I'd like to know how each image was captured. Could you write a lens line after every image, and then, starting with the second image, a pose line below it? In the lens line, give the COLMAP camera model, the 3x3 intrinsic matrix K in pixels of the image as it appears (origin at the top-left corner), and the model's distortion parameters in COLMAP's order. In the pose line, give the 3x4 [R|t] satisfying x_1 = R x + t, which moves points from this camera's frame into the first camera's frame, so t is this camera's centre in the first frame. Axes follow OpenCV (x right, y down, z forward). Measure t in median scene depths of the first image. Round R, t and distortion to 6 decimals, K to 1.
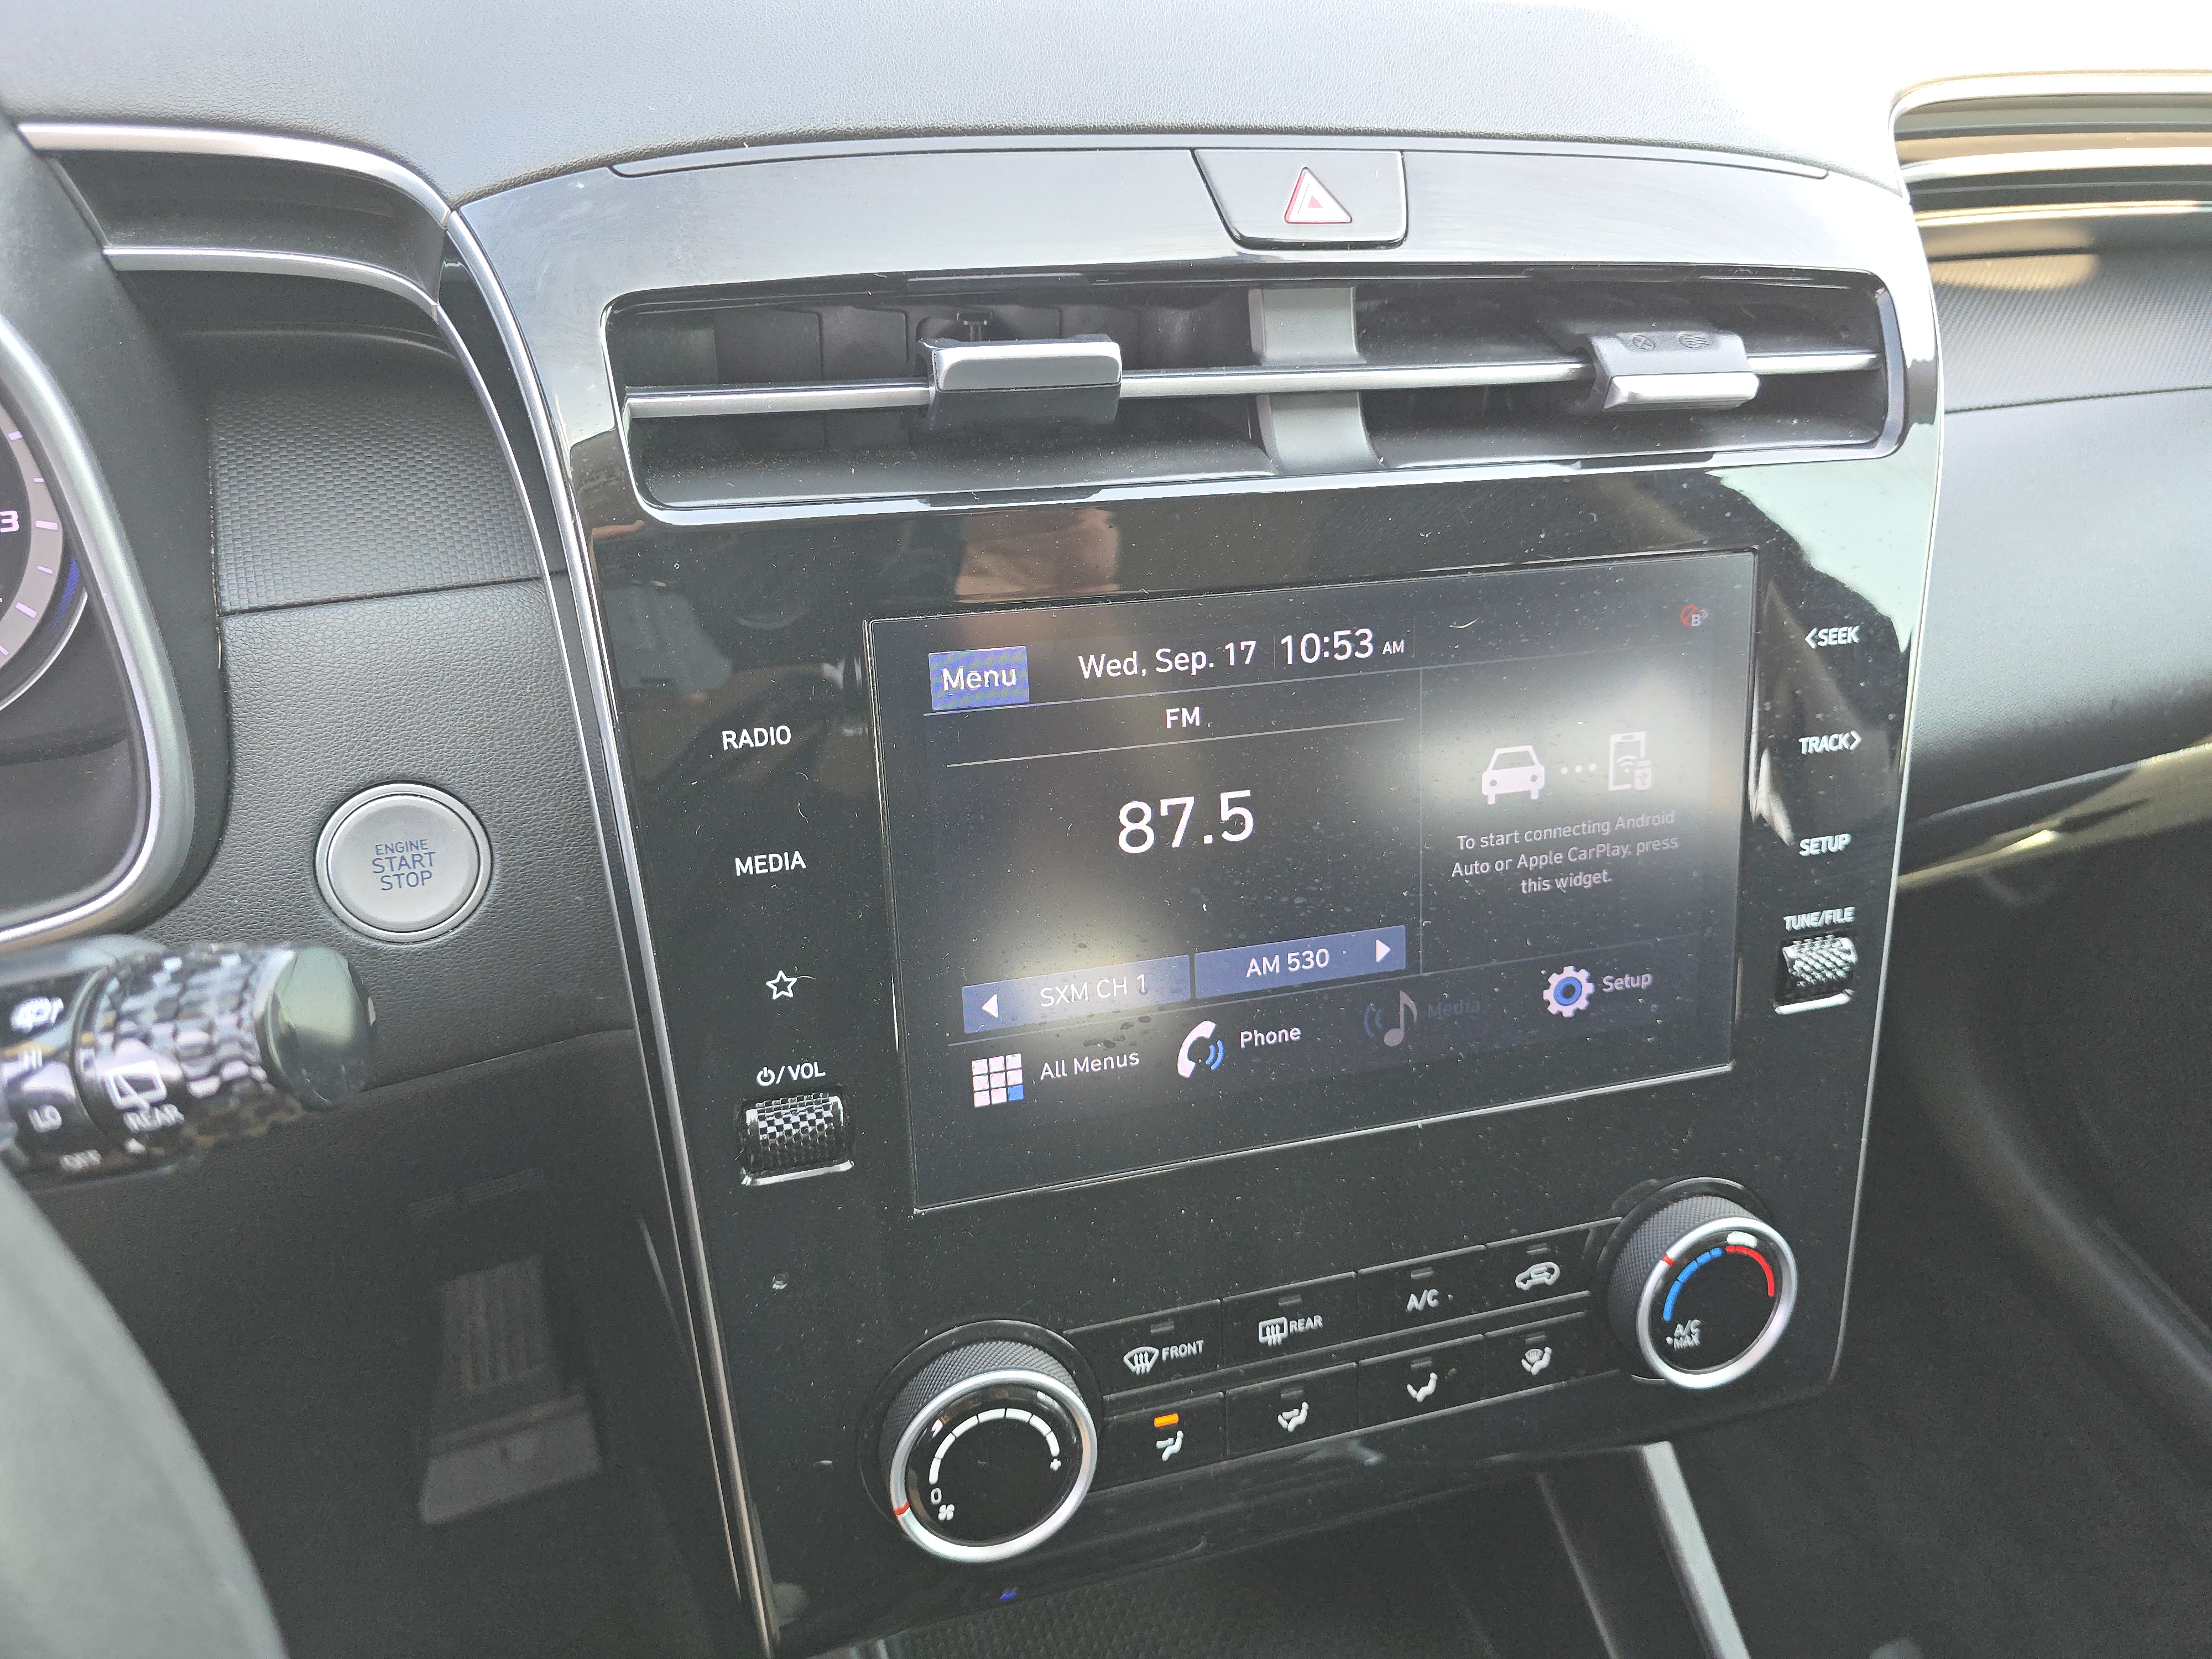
lens RADIAL K [[1513.7, 0, 1061.3], [0, 1513.7, 823.9], [0, 0, 1]] dist [0.123241, -0.326402]
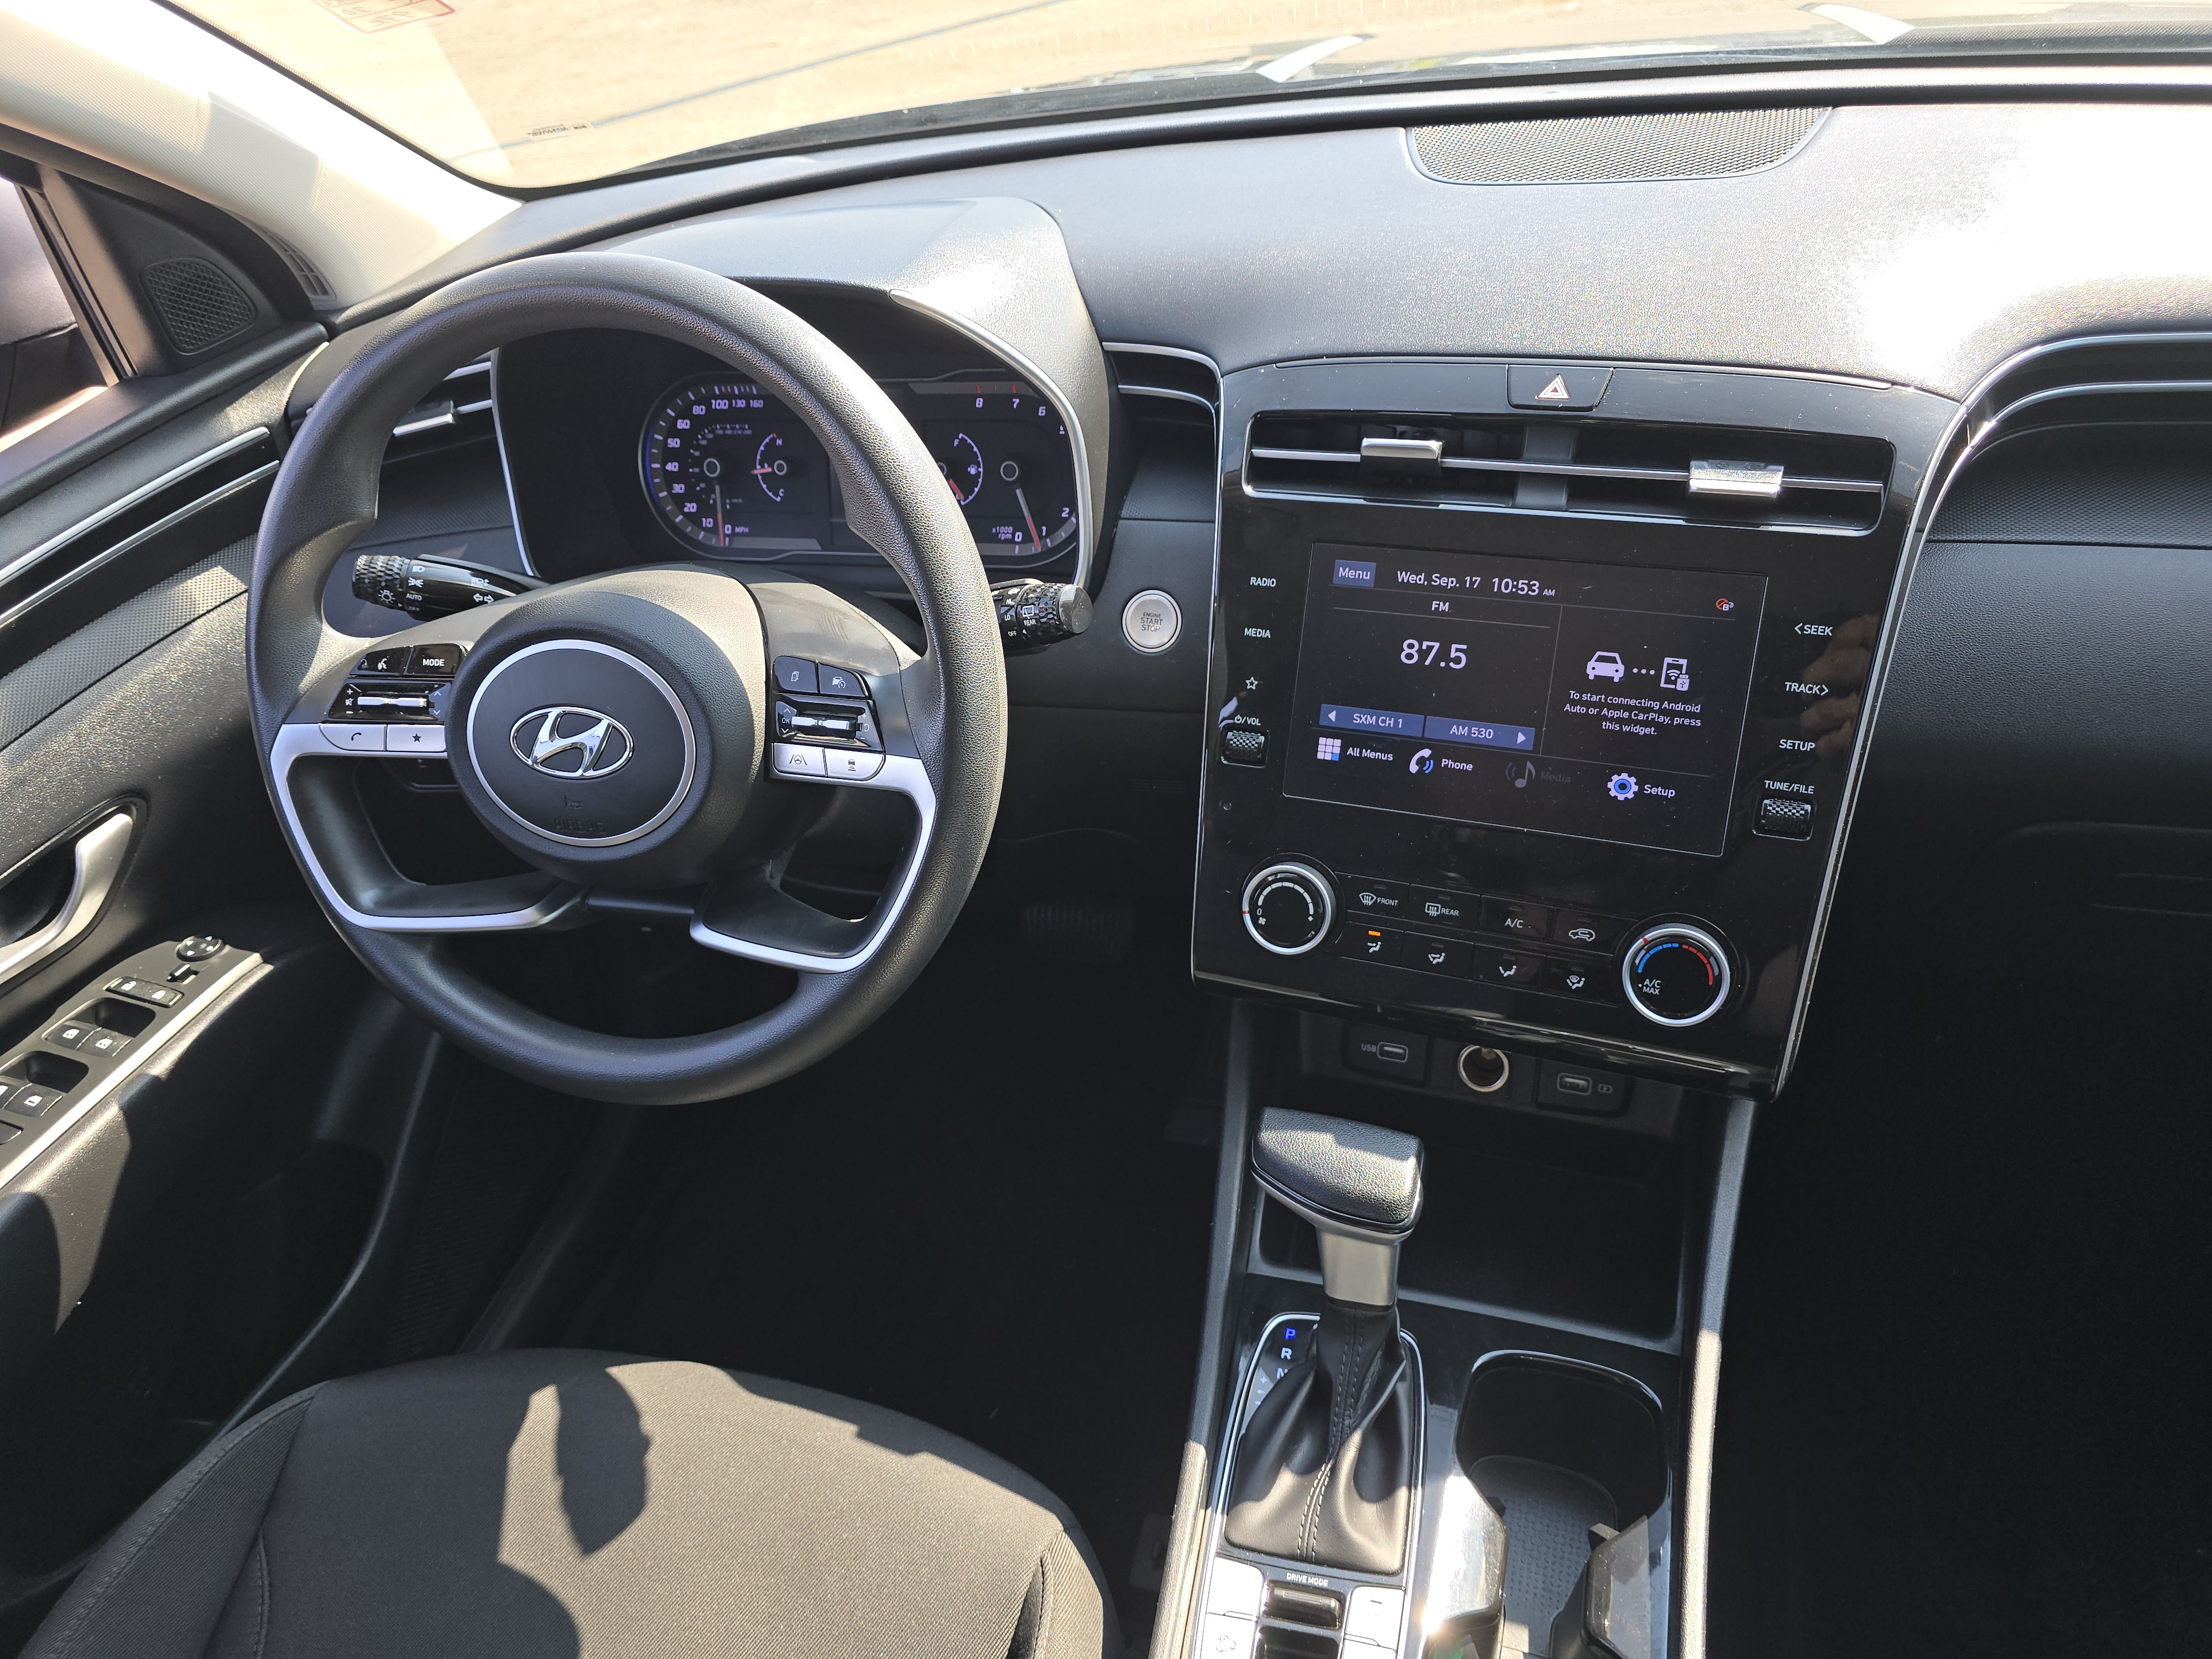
lens RADIAL K [[1497.8, 0, 1107.2], [0, 1497.8, 848.6], [0, 0, 1]] dist [0.071099, -0.113408]
pose [[0.779642, 0.228203, -0.583164, 1.039604], [-0.269911, 0.962754, 0.015895, 0.360728], [0.565071, 0.145010, 0.812199, -1.010668]]
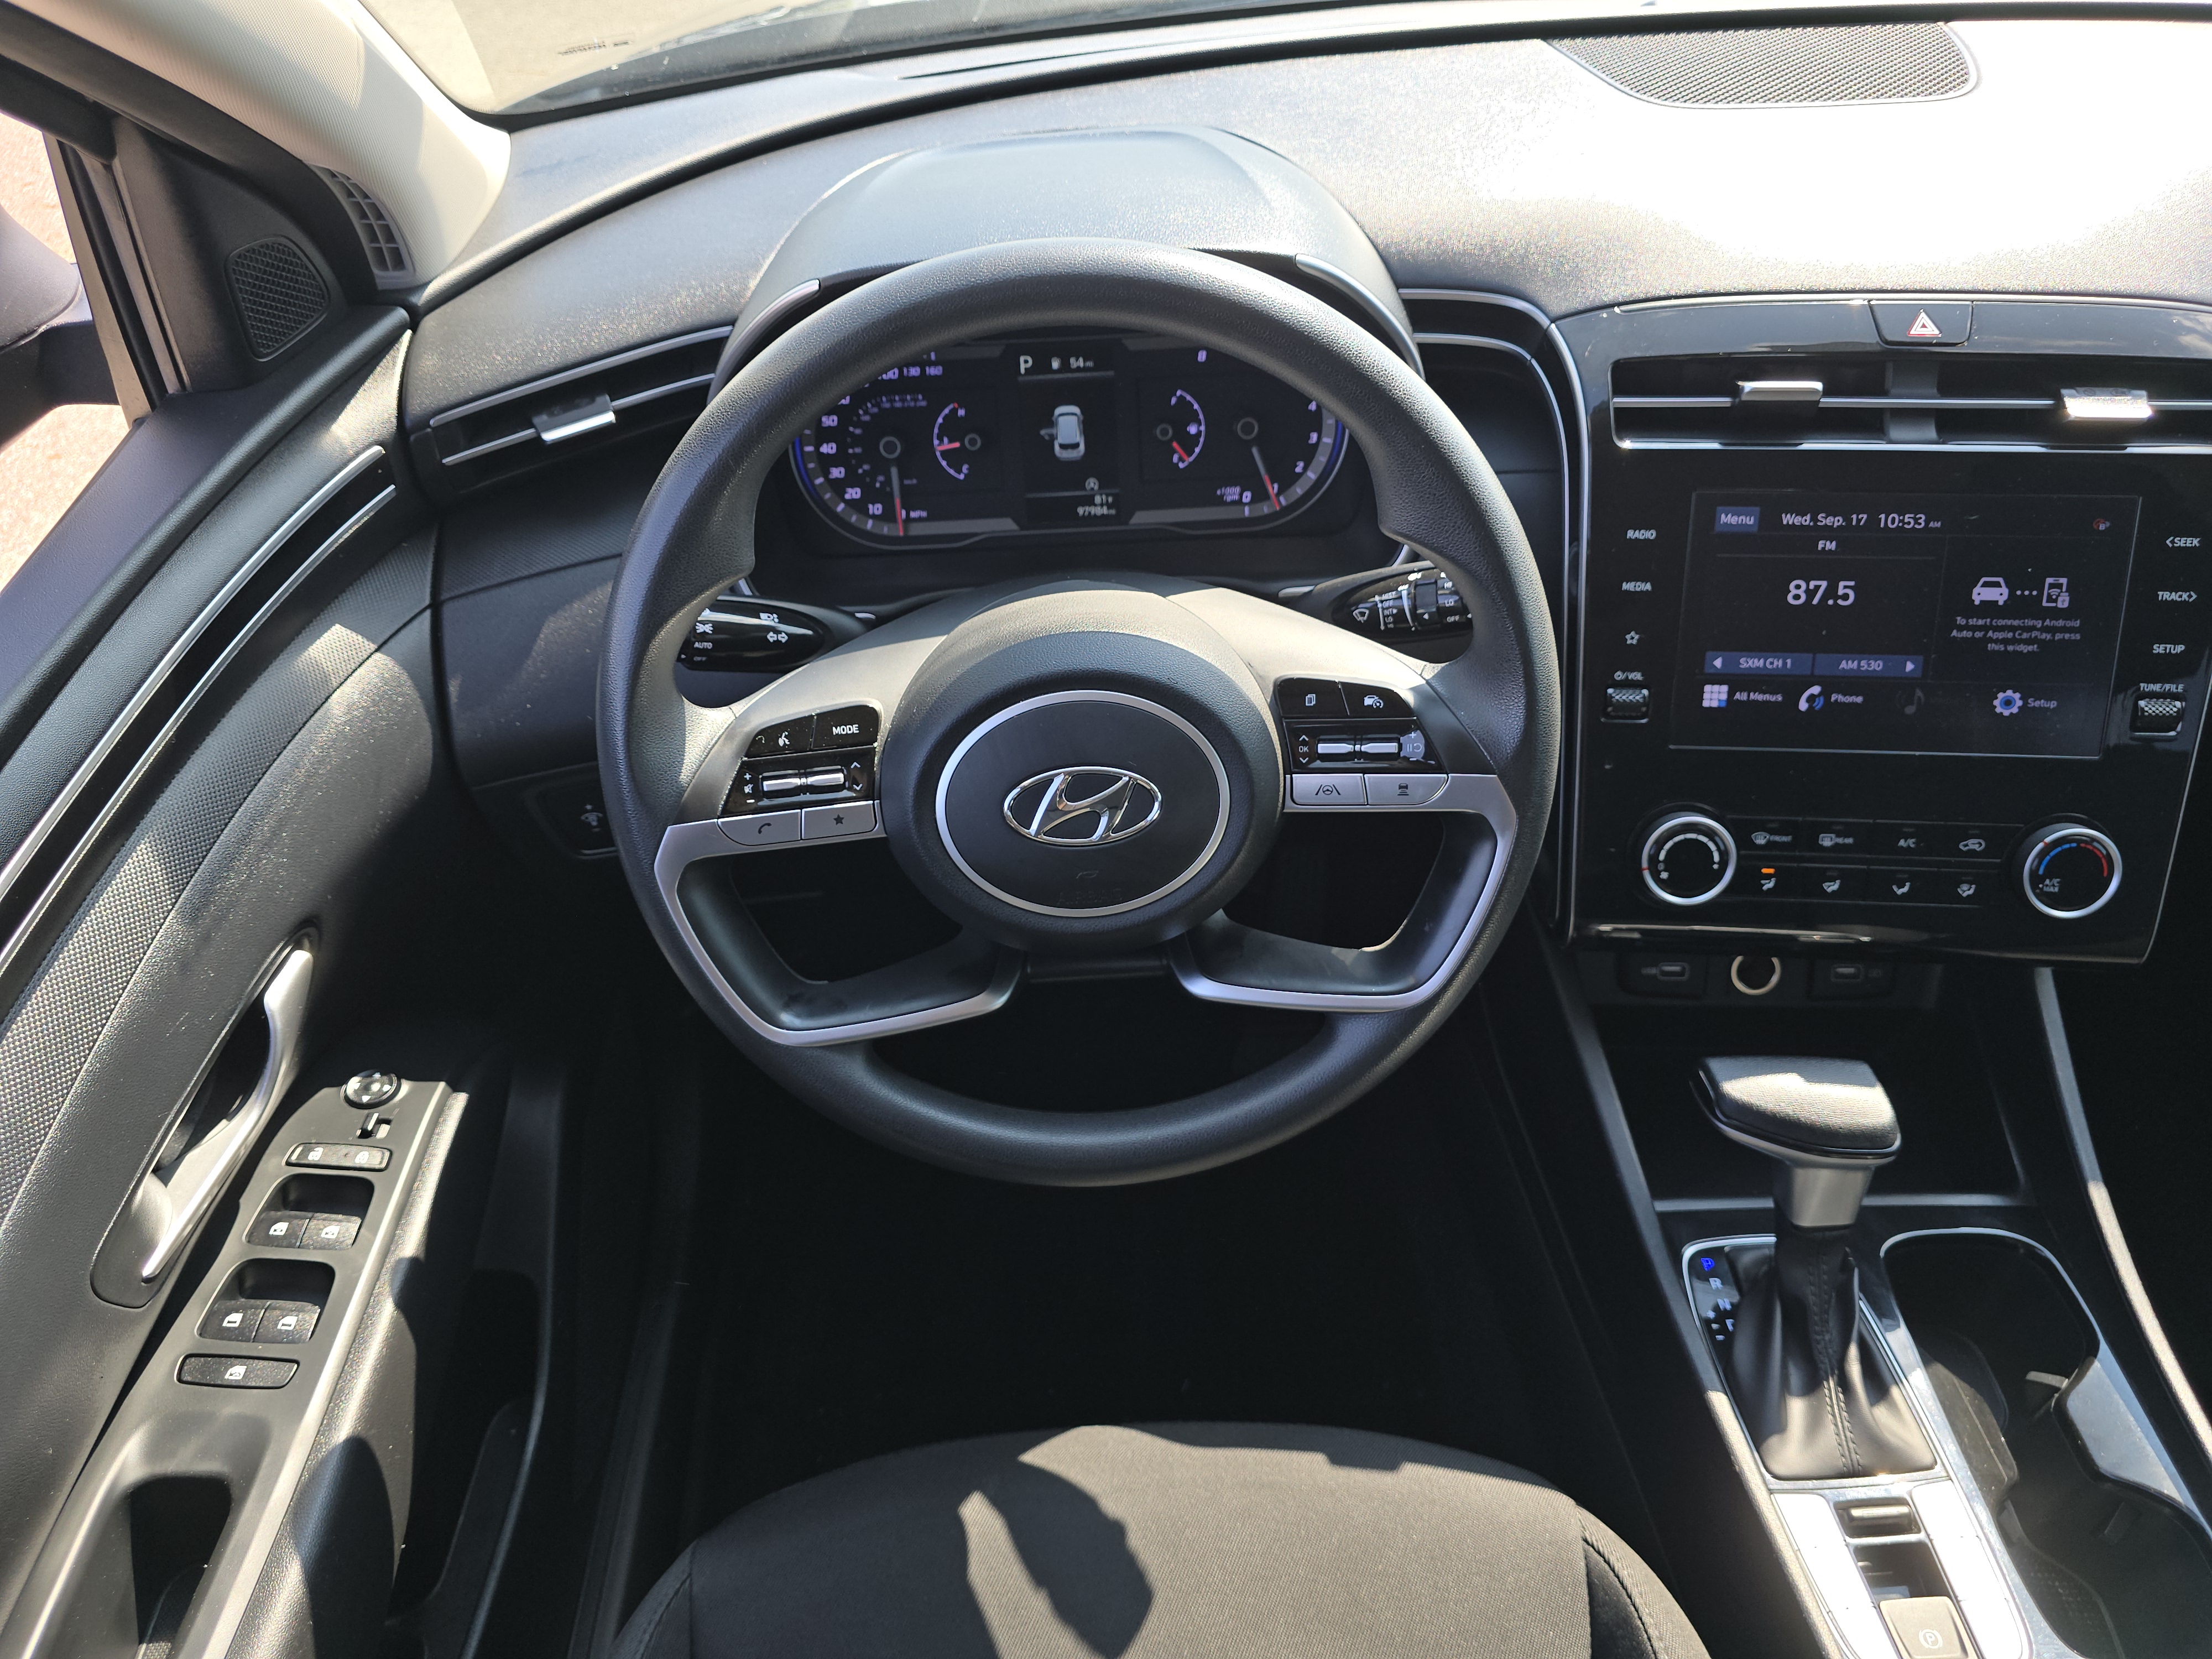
lens RADIAL K [[1501.6, 0, 1106.0], [0, 1501.6, 829.5], [0, 0, 1]] dist [0.030193, -0.044451]
pose [[0.930701, 0.140688, -0.337644, -0.099417], [-0.139093, 0.989853, 0.029044, 0.421934], [0.338304, 0.019932, 0.940826, -1.446568]]
